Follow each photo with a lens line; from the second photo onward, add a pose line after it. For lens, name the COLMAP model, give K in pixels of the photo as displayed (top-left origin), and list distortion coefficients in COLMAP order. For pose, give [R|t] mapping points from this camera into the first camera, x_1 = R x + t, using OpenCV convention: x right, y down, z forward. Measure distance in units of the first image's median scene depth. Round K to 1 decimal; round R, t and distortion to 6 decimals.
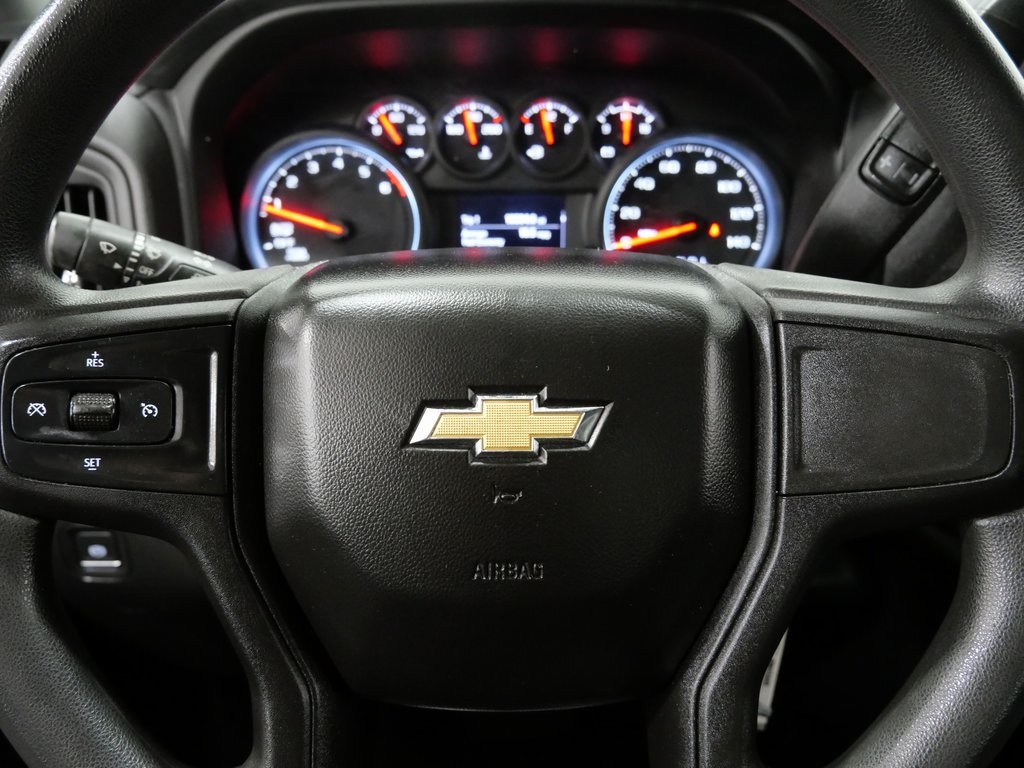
lens RADIAL K [[853.3, 0, 512.0], [0, 853.3, 384.0], [0, 0, 1]] dist [-0.034170, 0.000459]
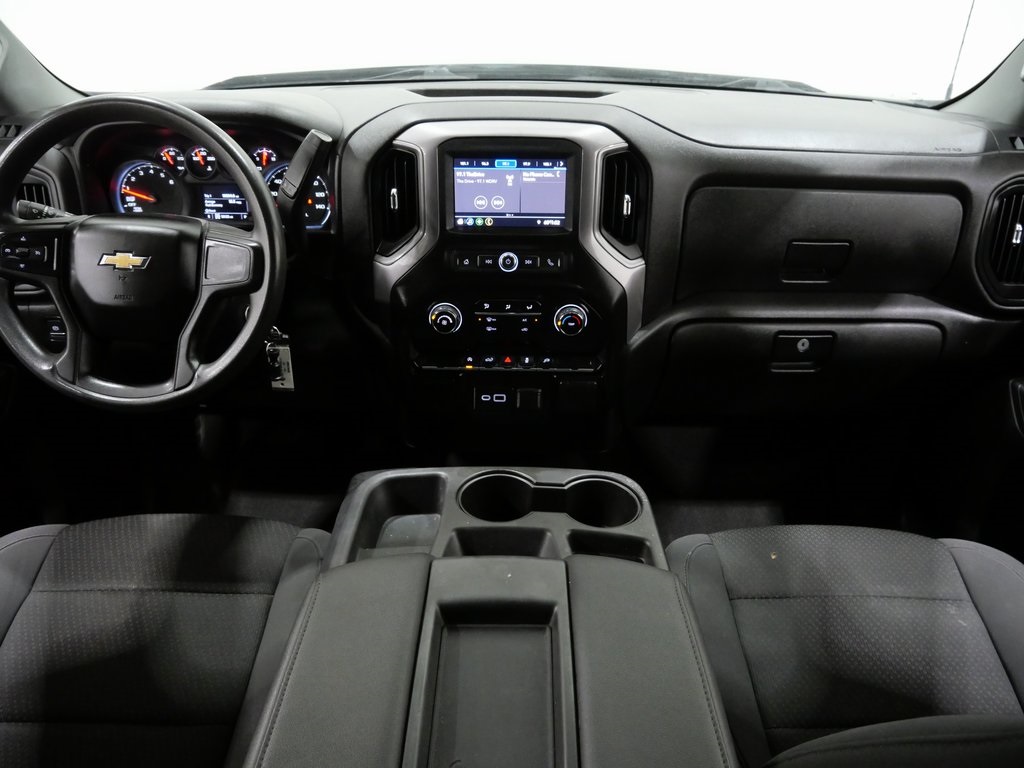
lens RADIAL K [[739.3, 0, 512.0], [0, 739.3, 384.0], [0, 0, 1]] dist [-0.027820, -0.002659]
pose [[0.999835, 0.018170, 0.000834, 0.836160], [-0.018174, 0.996020, 0.087262, 0.142857], [0.000755, -0.087262, 0.996185, -1.134903]]
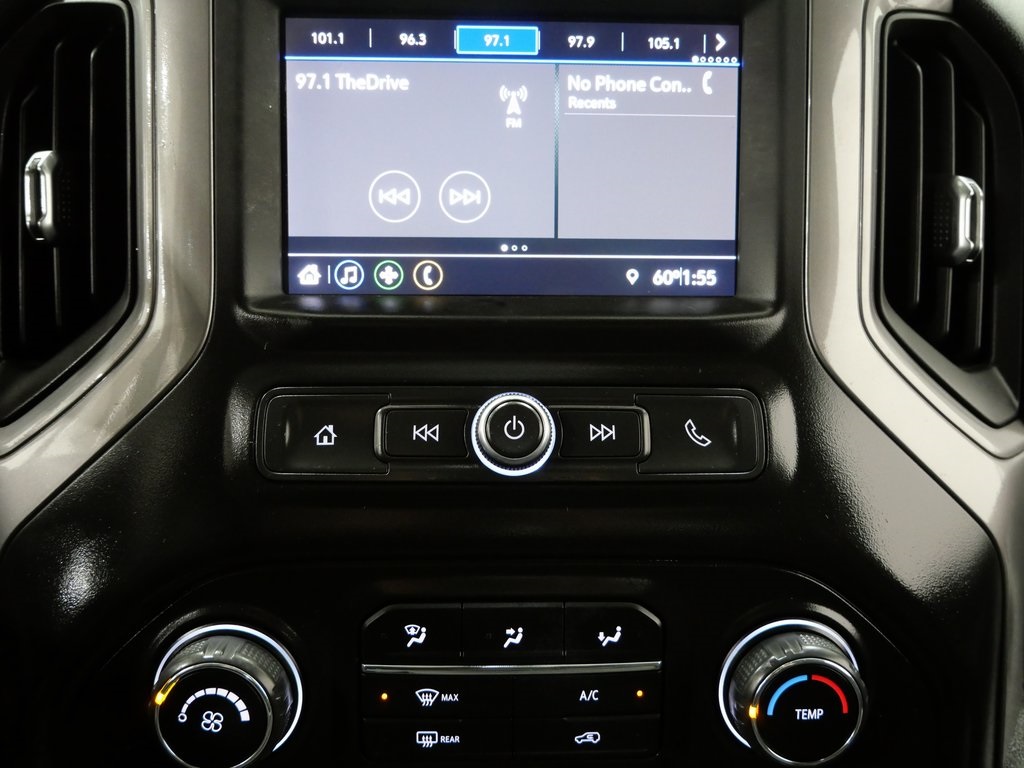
lens RADIAL K [[853.3, 0, 512.0], [0, 853.3, 384.0], [0, 0, 1]] dist [-0.034170, 0.000459]
pose [[0.999195, 0.009088, 0.039077, 0.803319], [-0.000505, 0.976777, -0.214257, 0.074763], [-0.040117, 0.214065, 0.975995, 0.272211]]
